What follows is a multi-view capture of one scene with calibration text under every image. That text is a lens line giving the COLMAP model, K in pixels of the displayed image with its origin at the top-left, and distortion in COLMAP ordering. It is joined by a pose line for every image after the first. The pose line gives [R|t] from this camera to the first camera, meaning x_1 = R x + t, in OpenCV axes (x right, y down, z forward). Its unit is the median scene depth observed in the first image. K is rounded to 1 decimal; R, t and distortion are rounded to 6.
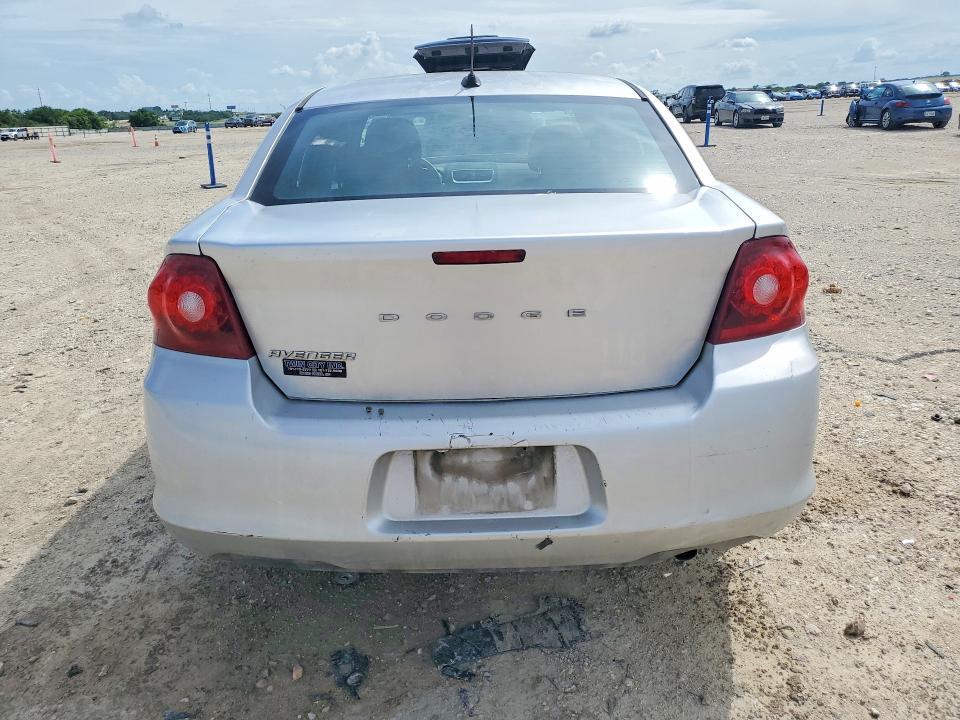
lens RADIAL K [[753.4, 0, 480.0], [0, 753.4, 360.0], [0, 0, 1]] dist [-0.002623, 0.037173]
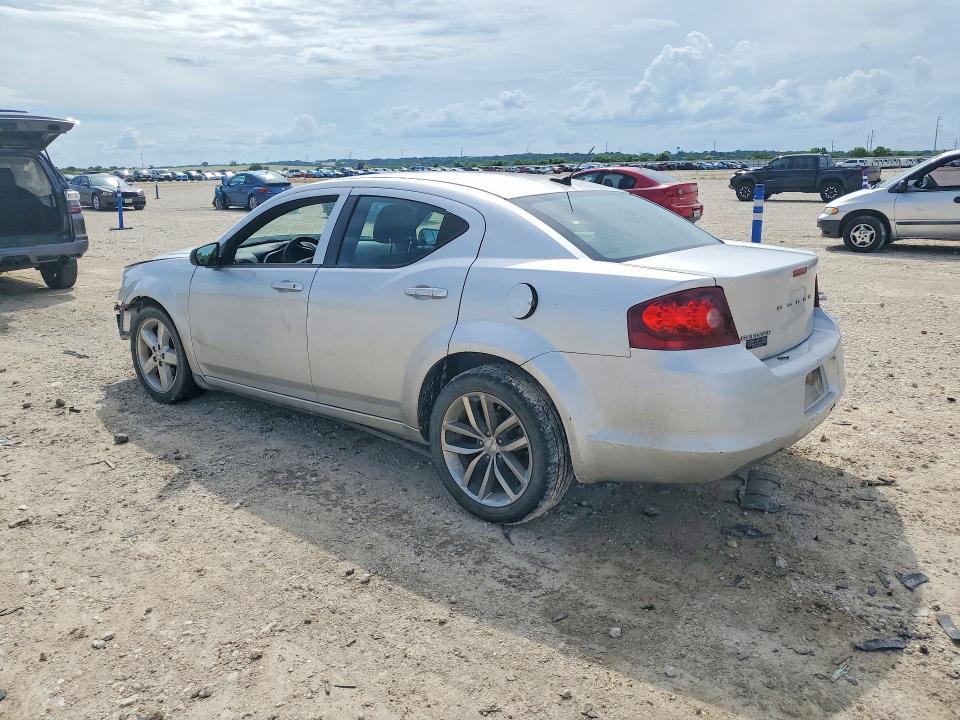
lens RADIAL K [[753.4, 0, 480.0], [0, 753.4, 360.0], [0, 0, 1]] dist [-0.002623, 0.037173]
pose [[0.650459, -0.159551, 0.742595, -0.109472], [0.234442, 0.972124, 0.003513, -0.006005], [-0.722455, 0.171810, 0.669732, 0.016475]]
